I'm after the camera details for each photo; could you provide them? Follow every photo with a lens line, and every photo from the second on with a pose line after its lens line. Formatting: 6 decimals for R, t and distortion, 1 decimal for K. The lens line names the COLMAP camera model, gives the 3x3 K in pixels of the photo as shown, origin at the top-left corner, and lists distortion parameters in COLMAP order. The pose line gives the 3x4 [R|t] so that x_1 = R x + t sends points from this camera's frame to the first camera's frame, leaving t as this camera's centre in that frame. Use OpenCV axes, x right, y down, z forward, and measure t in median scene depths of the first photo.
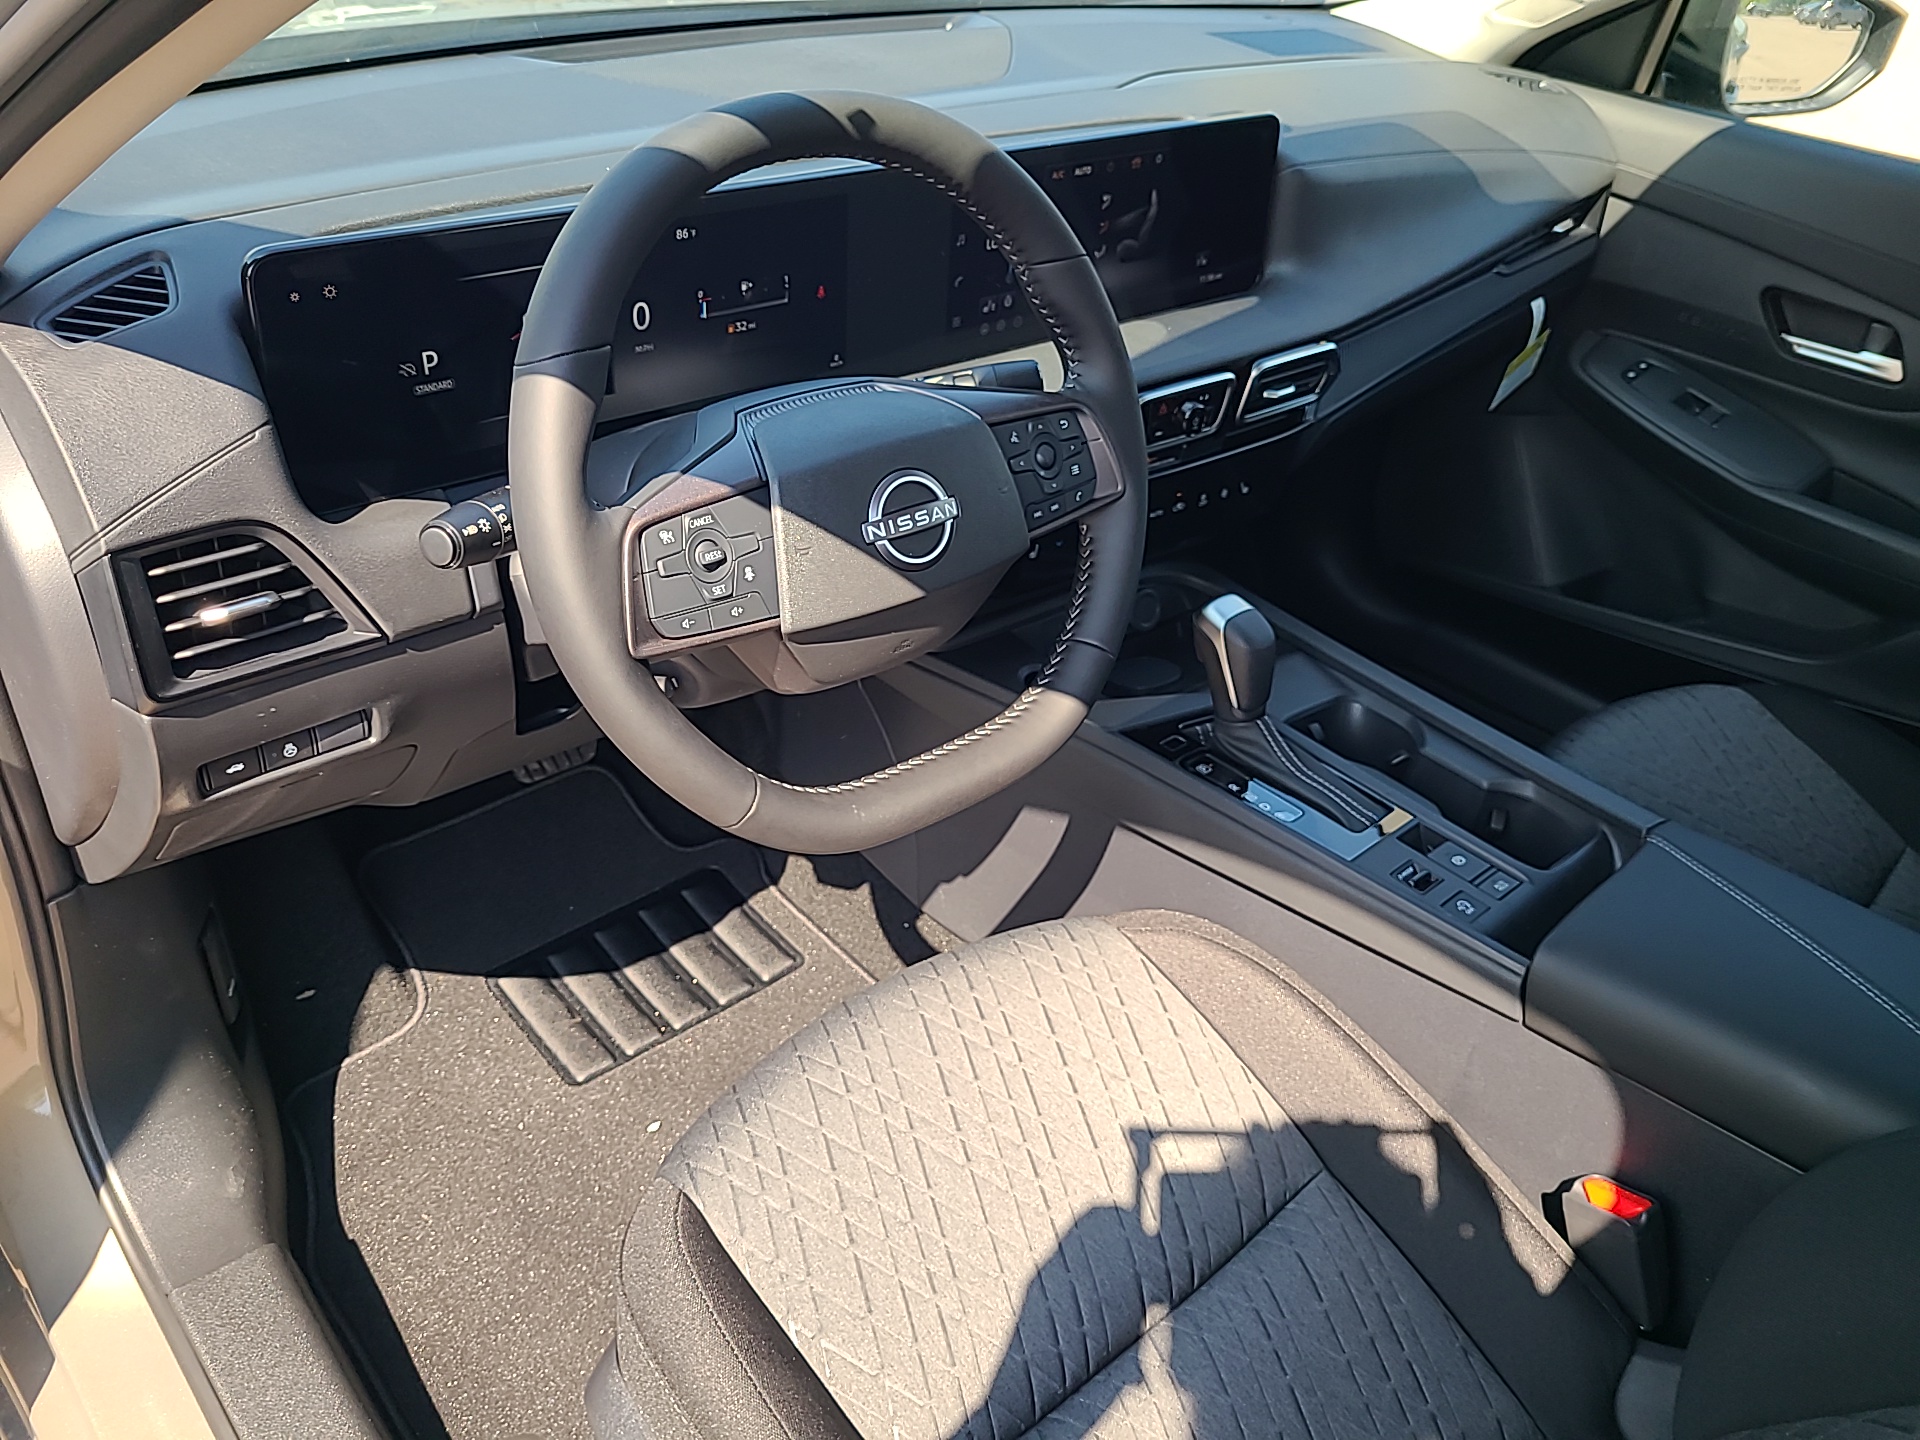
lens RADIAL K [[1456.9, 0, 960.0], [0, 1456.9, 720.0], [0, 0, 1]] dist [0.004254, 0.000721]
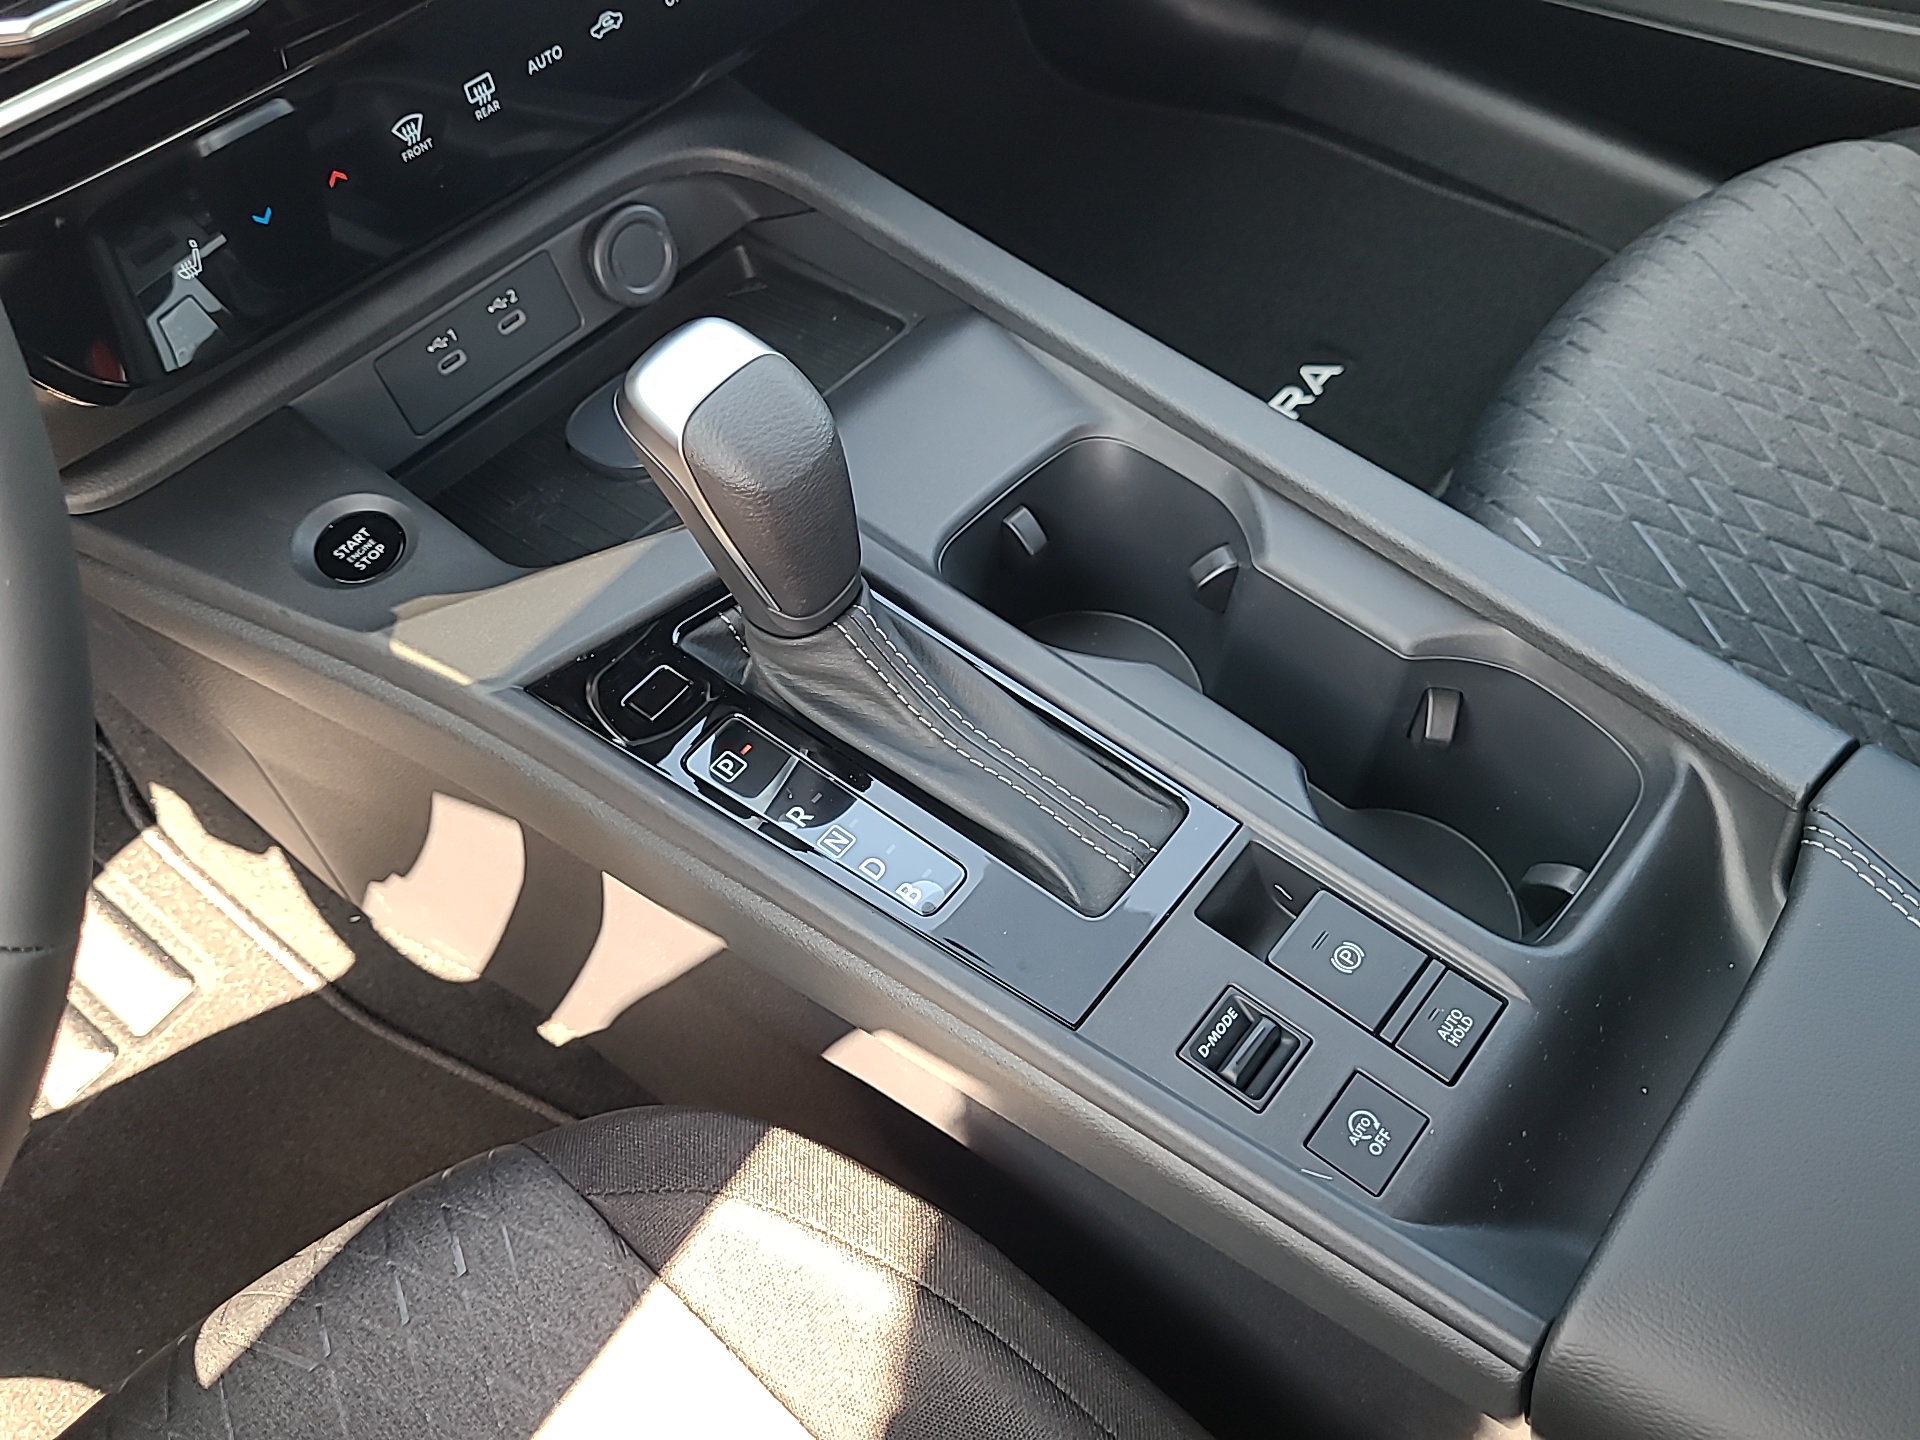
lens RADIAL K [[1676.7, 0, 960.0], [0, 1676.7, 720.0], [0, 0, 1]] dist [0.012128, 0.006752]
pose [[0.983030, -0.181375, 0.027495, 0.257442], [0.159629, 0.919587, 0.358996, -0.158371], [-0.090397, -0.348515, 0.932934, 0.656689]]
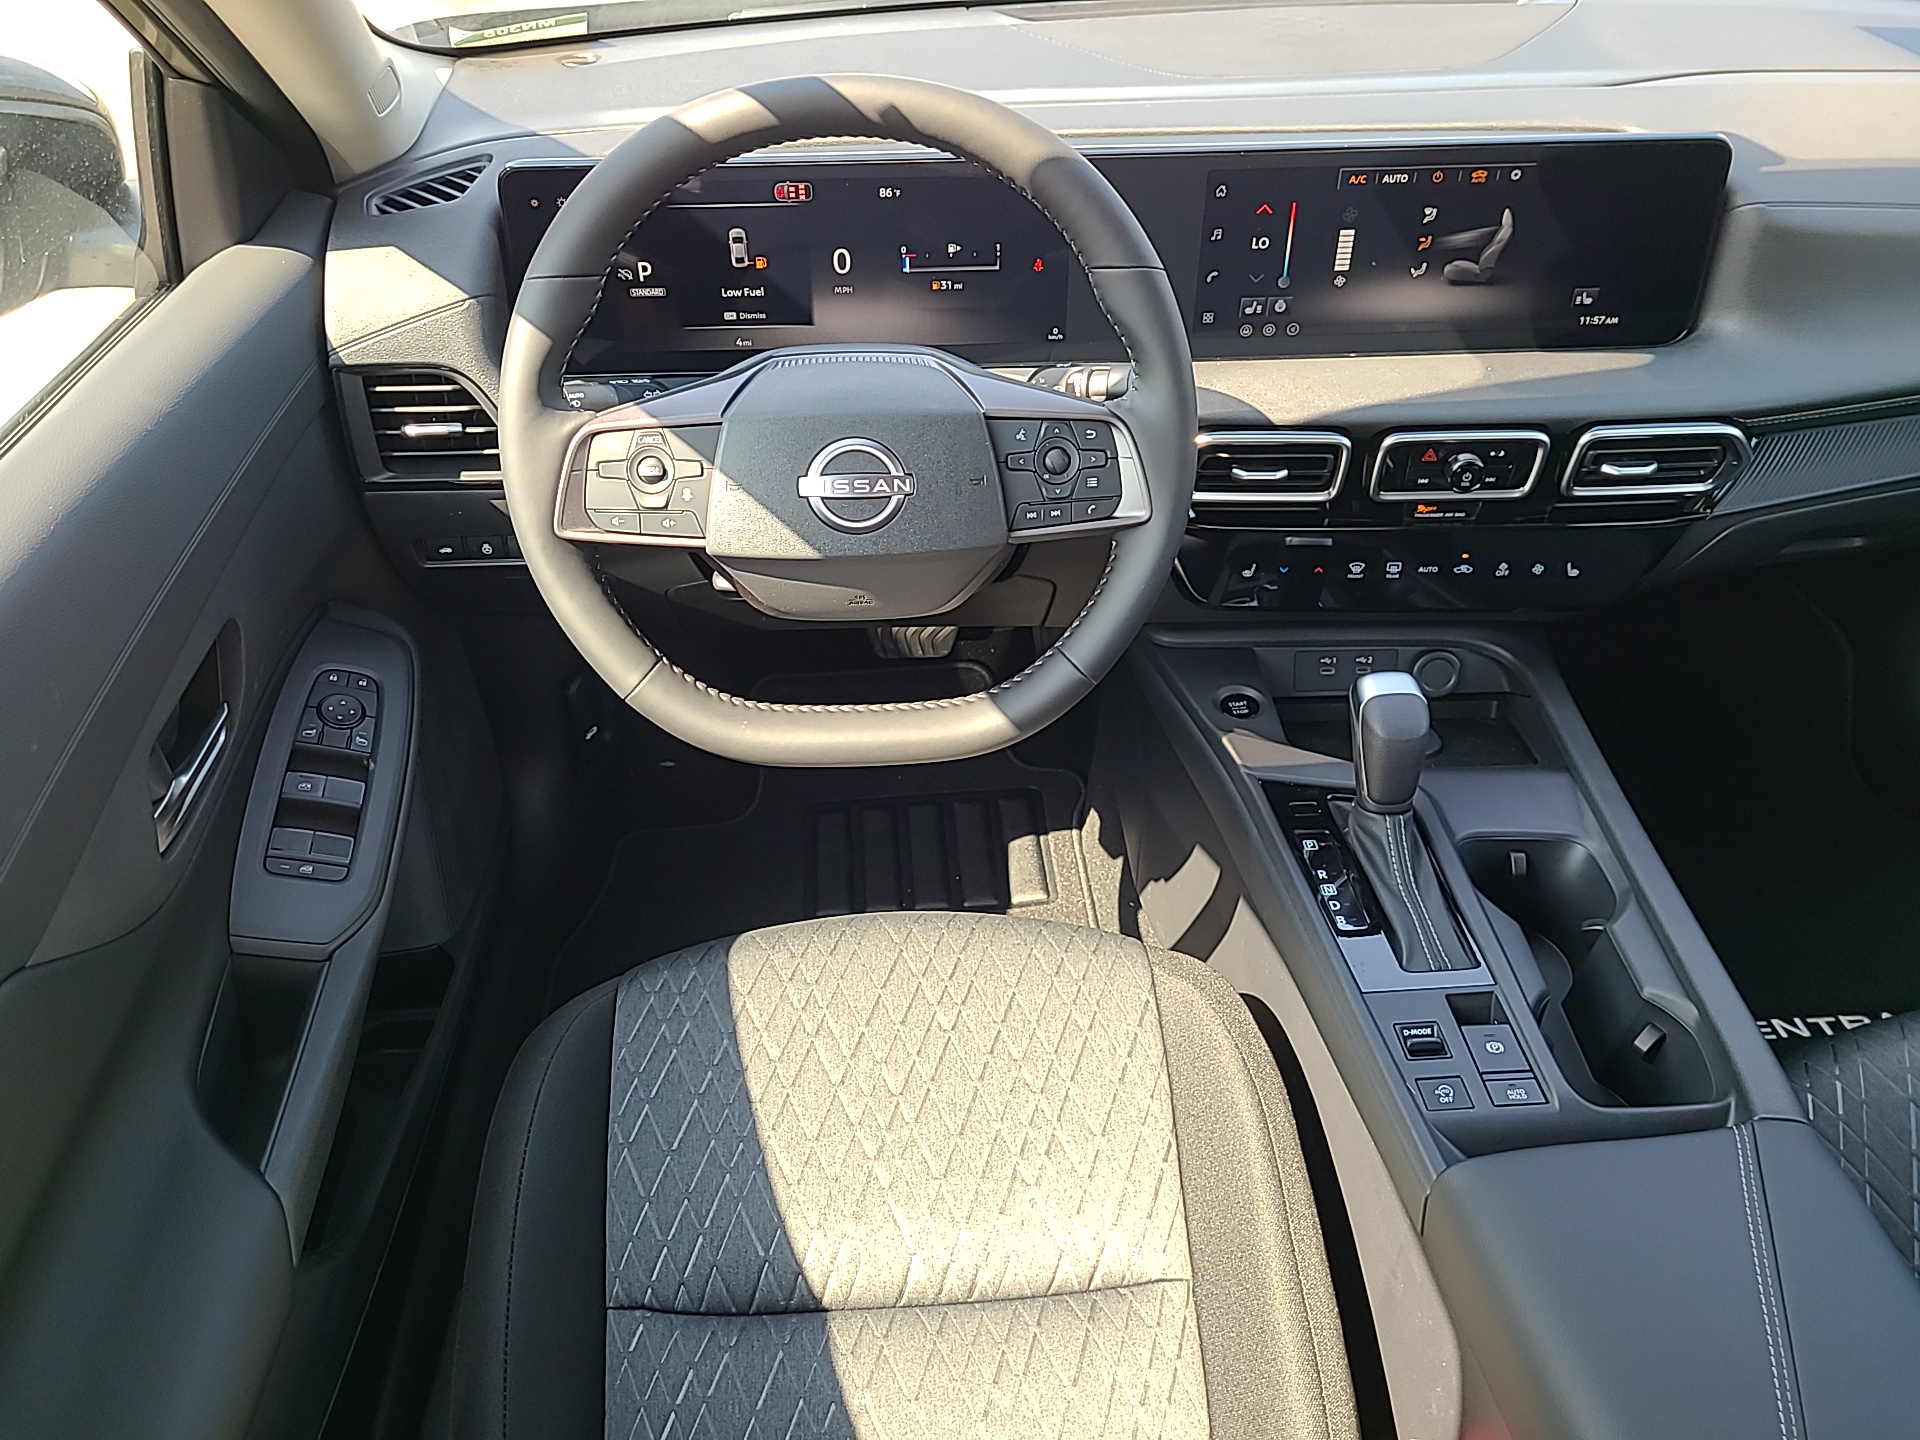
lens RADIAL K [[1479.5, 0, 936.3], [0, 1479.5, 709.8], [0, 0, 1]] dist [0.011348, -0.002814]
pose [[0.788160, 0.313481, -0.529654, 0.522733], [-0.293395, 0.947861, 0.124412, -0.109008], [0.541039, 0.057341, 0.839040, 0.103547]]
